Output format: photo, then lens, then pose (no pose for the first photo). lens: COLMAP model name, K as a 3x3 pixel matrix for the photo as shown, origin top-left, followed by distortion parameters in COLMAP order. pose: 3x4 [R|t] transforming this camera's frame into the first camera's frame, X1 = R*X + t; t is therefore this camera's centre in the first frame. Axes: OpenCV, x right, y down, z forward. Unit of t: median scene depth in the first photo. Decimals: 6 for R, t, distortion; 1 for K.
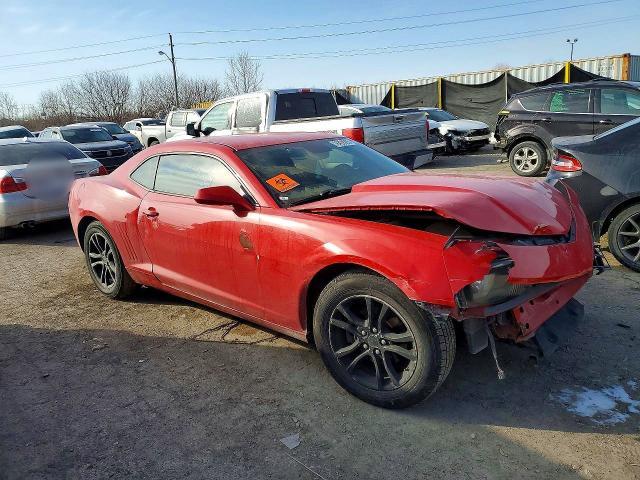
lens RADIAL K [[498.1, 0, 320.0], [0, 498.1, 240.0], [0, 0, 1]] dist [0.078146, -0.070128]
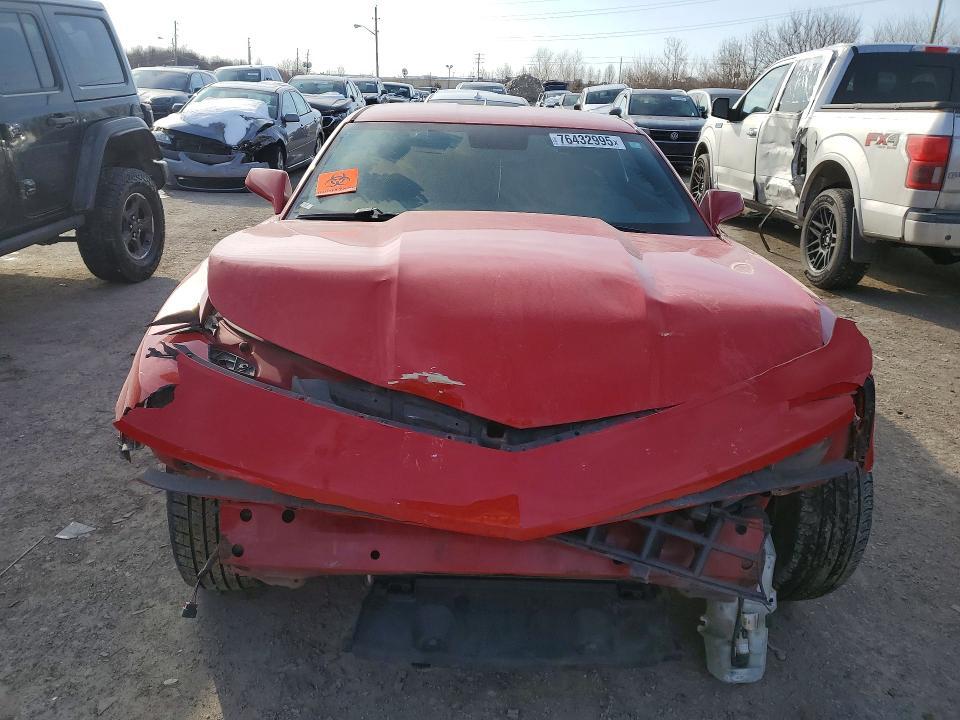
lens RADIAL K [[747.1, 0, 480.0], [0, 747.1, 360.0], [0, 0, 1]] dist [0.078146, -0.070128]
pose [[0.662439, 0.337931, -0.668563, 0.802399], [-0.264469, 0.940501, 0.213338, -0.170918], [0.700878, 0.035490, 0.712398, 0.533790]]
